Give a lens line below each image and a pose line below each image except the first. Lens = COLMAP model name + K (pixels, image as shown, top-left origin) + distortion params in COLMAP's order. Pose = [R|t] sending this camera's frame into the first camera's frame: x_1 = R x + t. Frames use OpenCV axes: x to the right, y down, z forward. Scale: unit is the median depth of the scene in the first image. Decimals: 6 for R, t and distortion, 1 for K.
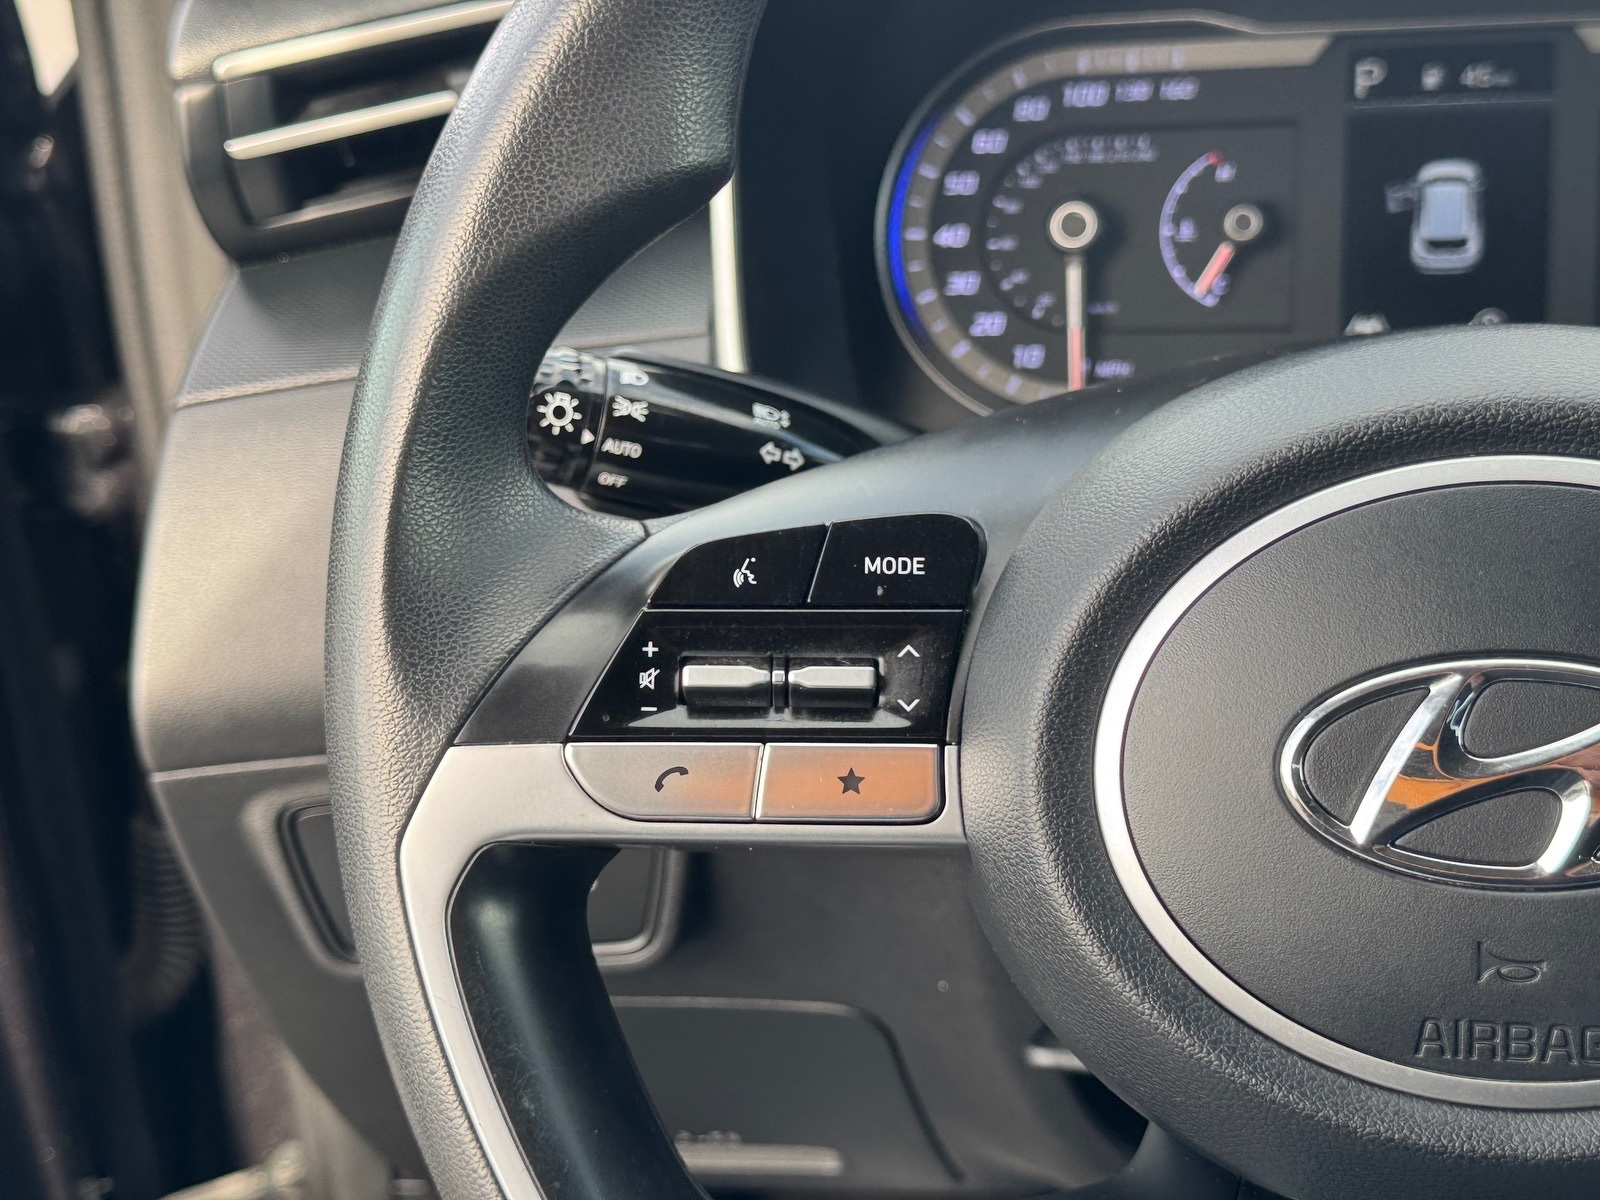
lens RADIAL K [[2271.5, 0, 788.9], [0, 2271.5, 622.4], [0, 0, 1]] dist [0.120506, 0.000000]
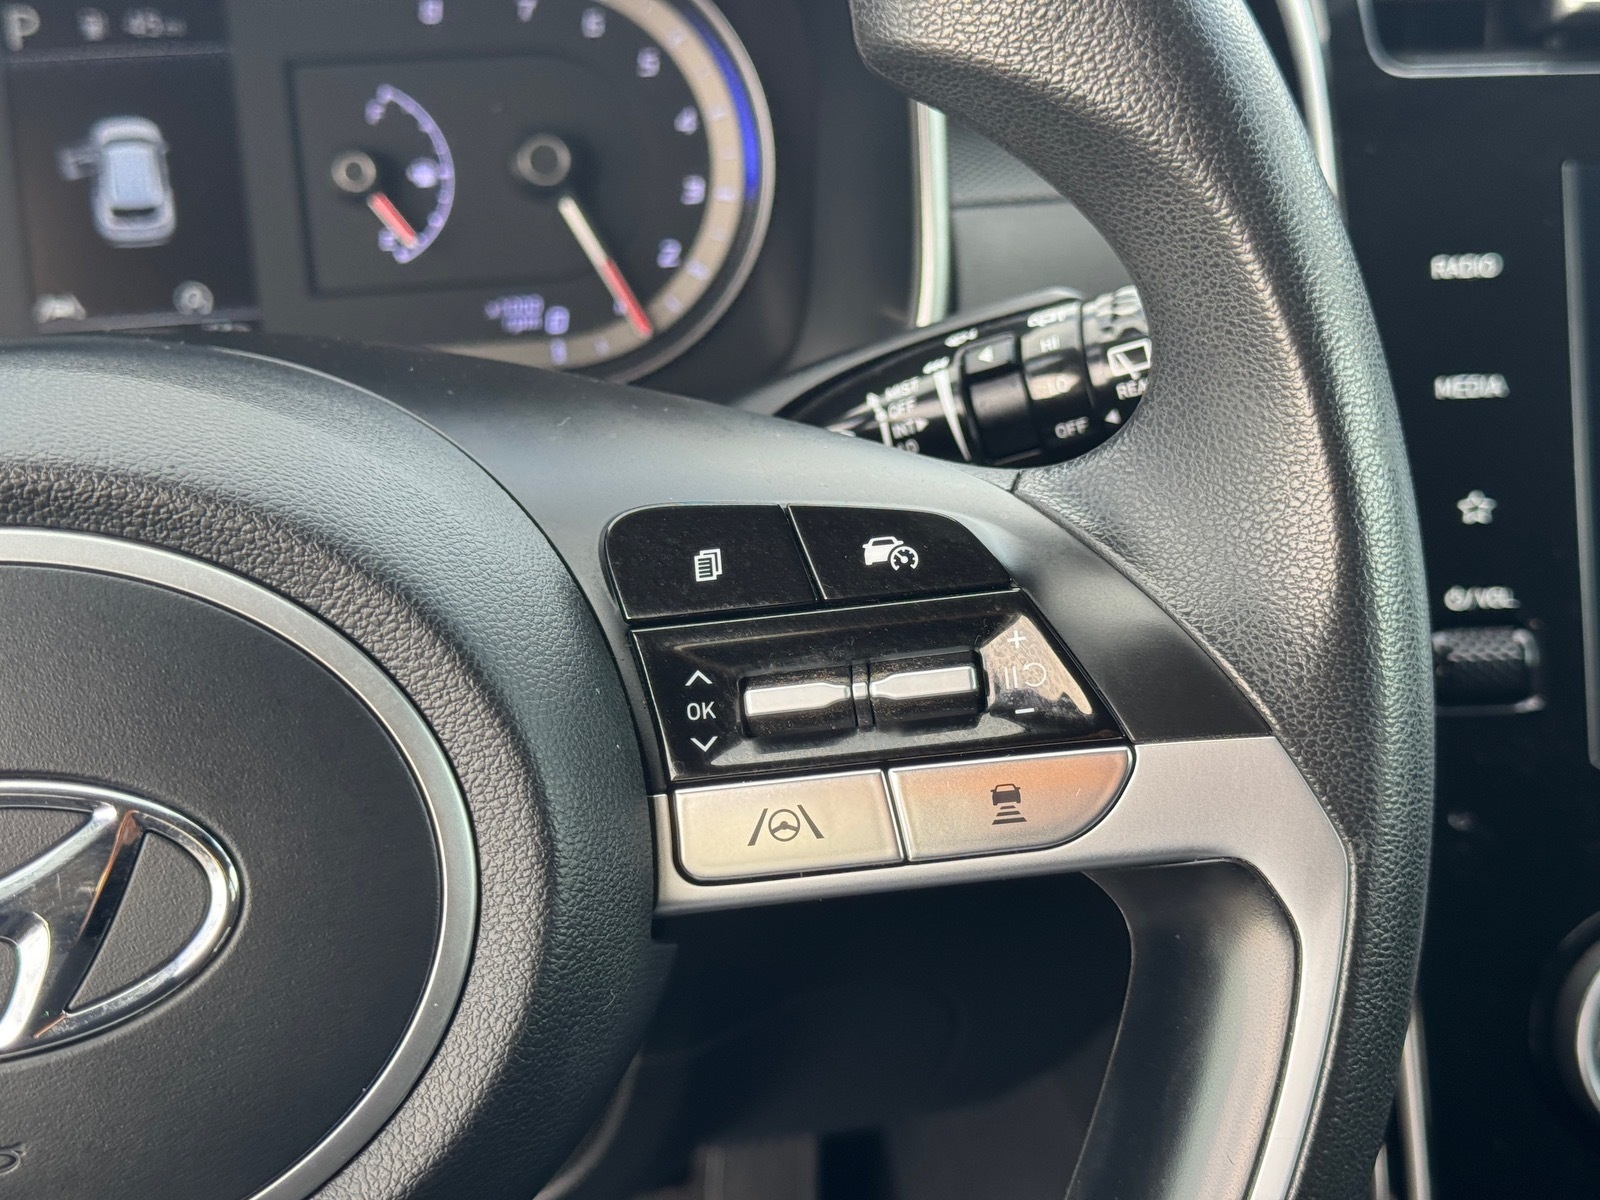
lens RADIAL K [[2271.5, 0, 821.8], [0, 2271.5, 642.8], [0, 0, 1]] dist [0.120506, 0.000000]
pose [[0.906410, -0.127010, 0.402851, 0.162011], [0.108925, 0.991749, 0.067597, -0.033134], [-0.408113, -0.017390, 0.912766, 0.074072]]
